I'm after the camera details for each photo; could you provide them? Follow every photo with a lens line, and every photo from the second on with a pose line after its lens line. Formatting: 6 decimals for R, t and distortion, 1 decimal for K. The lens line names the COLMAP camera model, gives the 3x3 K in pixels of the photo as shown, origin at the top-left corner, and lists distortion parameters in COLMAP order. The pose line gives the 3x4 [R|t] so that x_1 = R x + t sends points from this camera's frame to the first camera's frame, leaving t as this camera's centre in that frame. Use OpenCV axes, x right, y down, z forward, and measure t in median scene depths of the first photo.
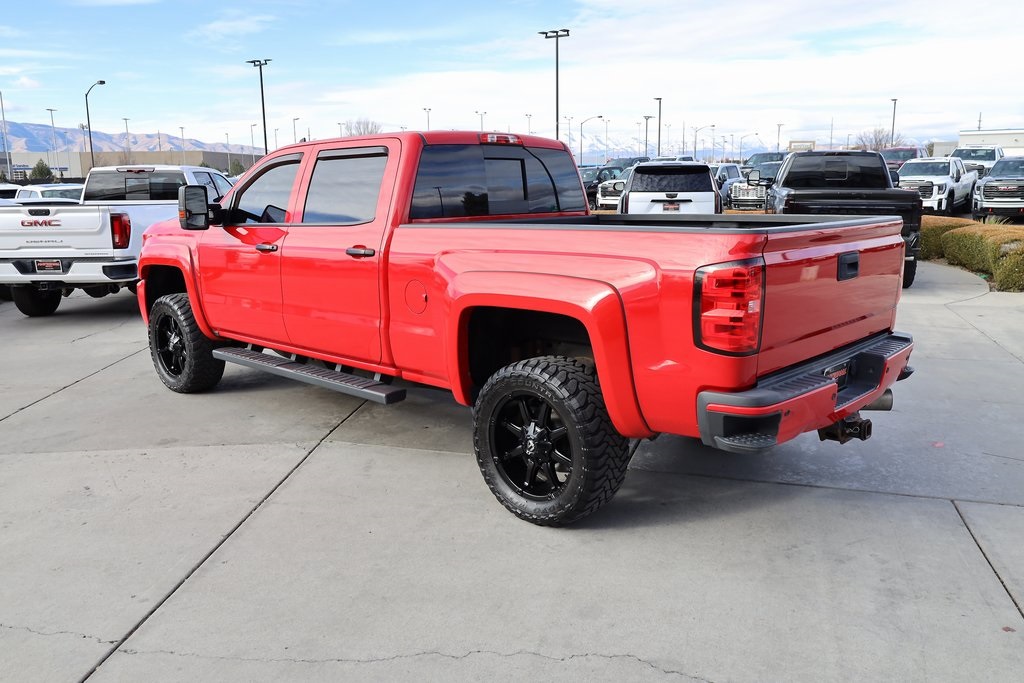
lens RADIAL K [[800.8, 0, 512.0], [0, 800.8, 341.5], [0, 0, 1]] dist [-0.027464, 0.001207]
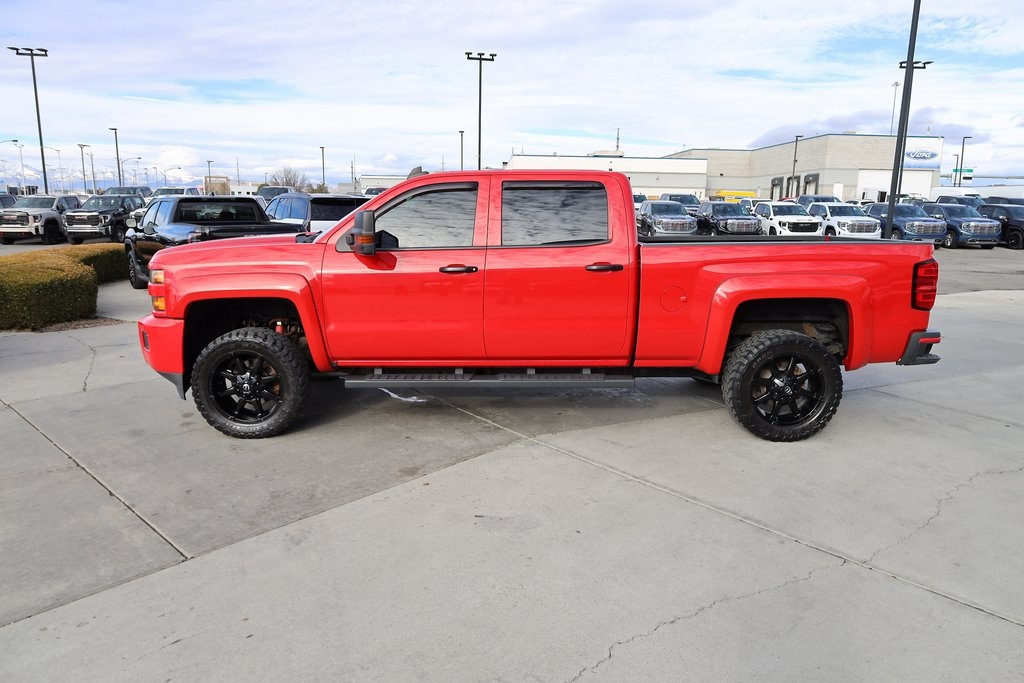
lens RADIAL K [[699.4, 0, 512.0], [0, 699.4, 341.5], [0, 0, 1]] dist [-0.013730, 0.001159]
pose [[0.731159, -0.104907, 0.674092, -0.909511], [0.115970, 0.992837, 0.028725, -0.040804], [-0.672277, 0.057172, 0.738088, 0.285450]]
